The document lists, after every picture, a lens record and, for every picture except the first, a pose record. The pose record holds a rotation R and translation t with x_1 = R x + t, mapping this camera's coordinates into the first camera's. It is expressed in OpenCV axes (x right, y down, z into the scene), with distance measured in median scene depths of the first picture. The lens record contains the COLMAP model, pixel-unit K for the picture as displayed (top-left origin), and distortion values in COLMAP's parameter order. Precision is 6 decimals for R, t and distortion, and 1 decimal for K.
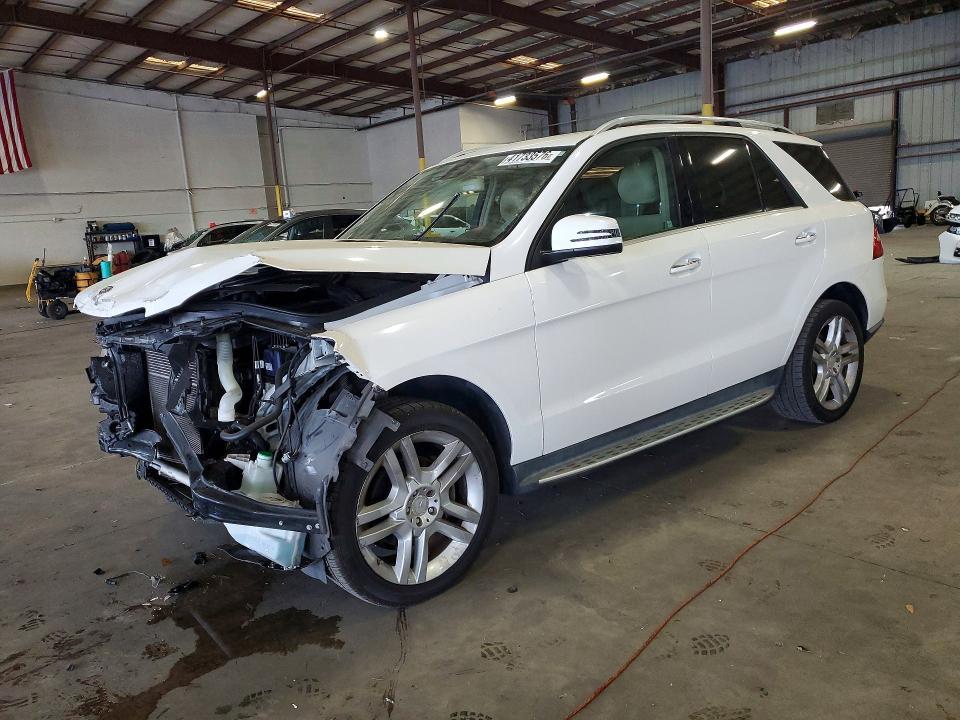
lens RADIAL K [[703.3, 0, 480.0], [0, 703.3, 360.0], [0, 0, 1]] dist [0.004414, 0.004412]
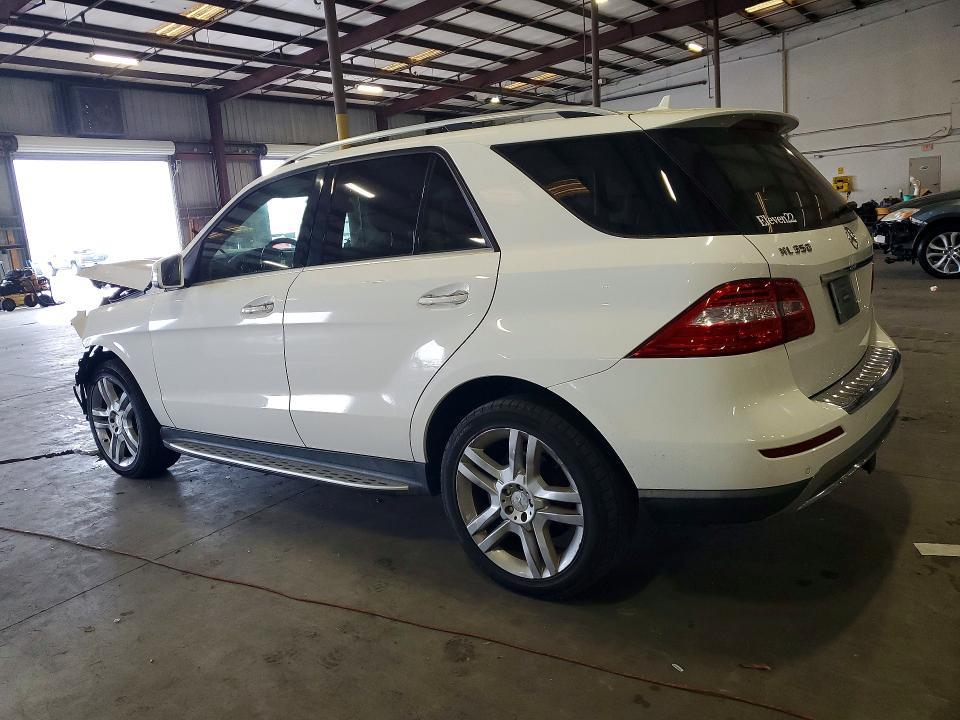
lens RADIAL K [[814.7, 0, 480.0], [0, 814.7, 360.0], [0, 0, 1]] dist [0.046837, 0.002033]
pose [[0.252612, 0.229527, -0.939949, 1.193606], [-0.146060, 0.969369, 0.197457, -0.257769], [0.956480, 0.087408, 0.278399, 0.824986]]
